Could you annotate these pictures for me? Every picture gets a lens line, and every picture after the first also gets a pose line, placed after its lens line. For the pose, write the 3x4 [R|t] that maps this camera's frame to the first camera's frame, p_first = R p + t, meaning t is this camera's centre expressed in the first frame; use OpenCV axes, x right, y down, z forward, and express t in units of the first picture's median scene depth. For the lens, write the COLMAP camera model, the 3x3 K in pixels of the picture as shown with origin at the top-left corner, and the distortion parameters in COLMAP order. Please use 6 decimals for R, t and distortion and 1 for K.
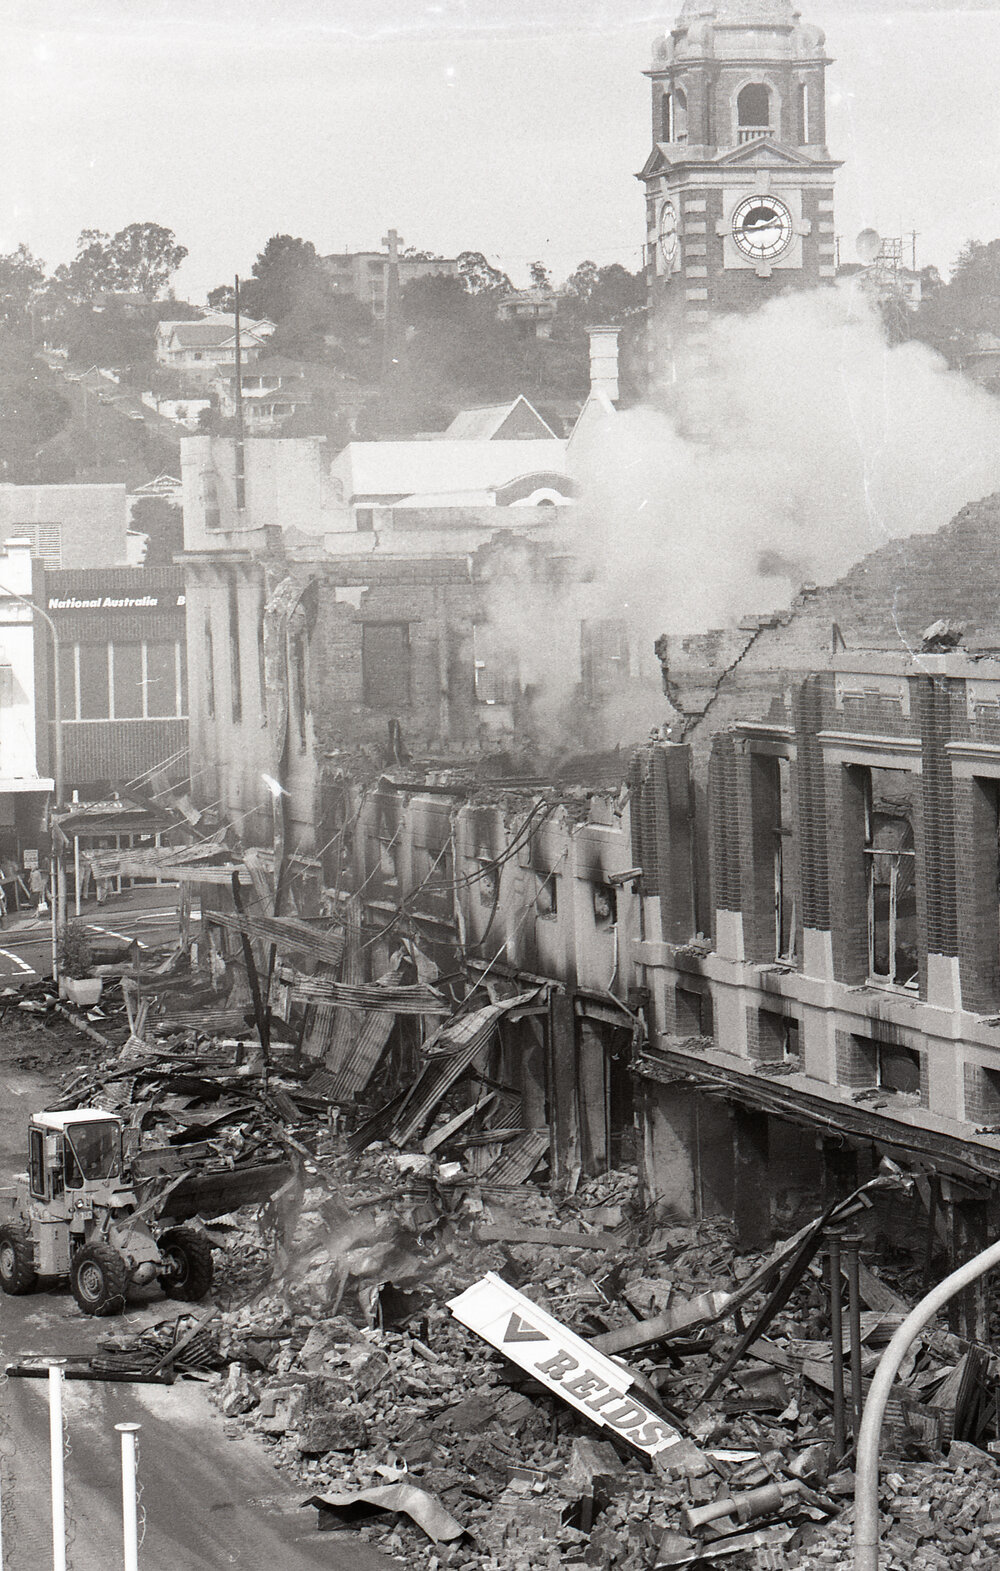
lens RADIAL K [[5416.6, 0, 556.0], [0, 5416.6, 720.3], [0, 0, 1]] dist [0.194955, -2.791236]
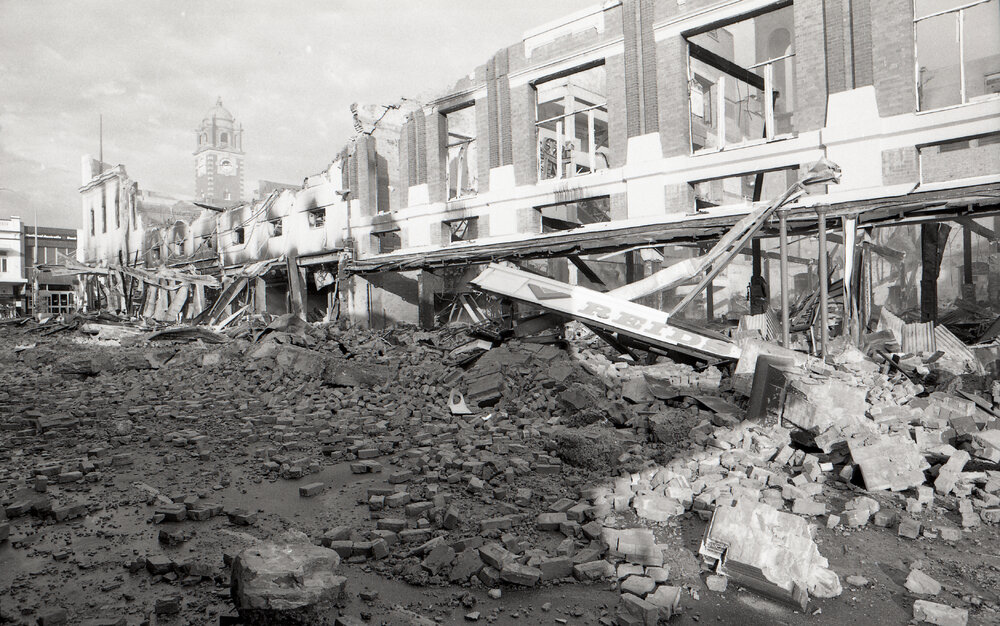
lens RADIAL K [[713.2, 0, 500.0], [0, 713.2, 313.0], [0, 0, 1]] dist [-0.067231, 0.076625]
pose [[0.864393, 0.020875, 0.502384, -0.084983], [0.014426, 0.997697, -0.066277, 0.104683], [-0.502610, 0.064537, 0.862101, 0.687786]]
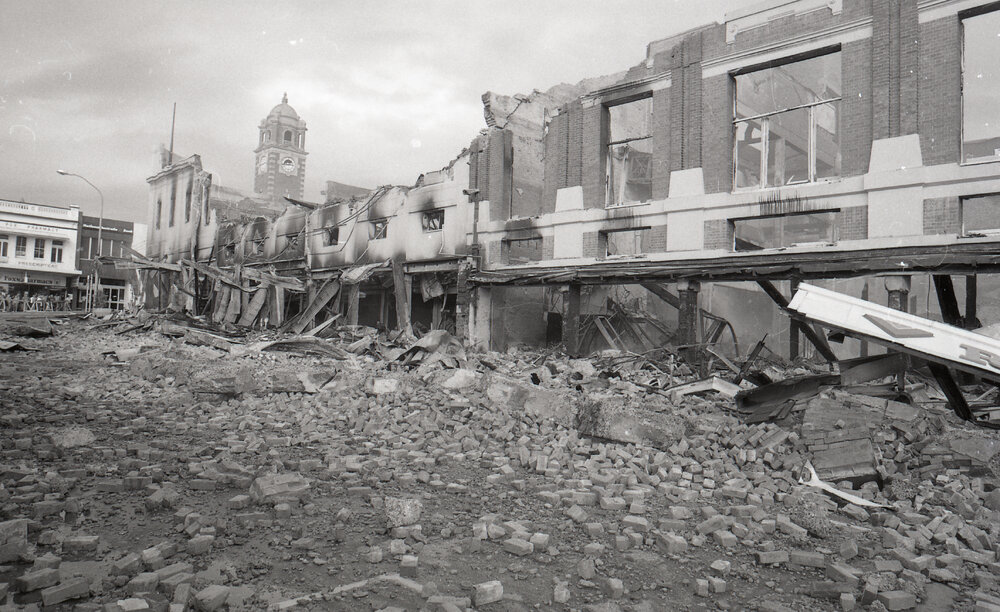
lens RADIAL K [[731.5, 0, 500.0], [0, 731.5, 306.0], [0, 0, 1]] dist [-0.108055, 0.152865]
pose [[0.880618, 0.090072, 0.465188, -0.105687], [-0.047614, 0.993618, -0.102255, 0.101487], [-0.471429, 0.067898, 0.879286, 0.740923]]
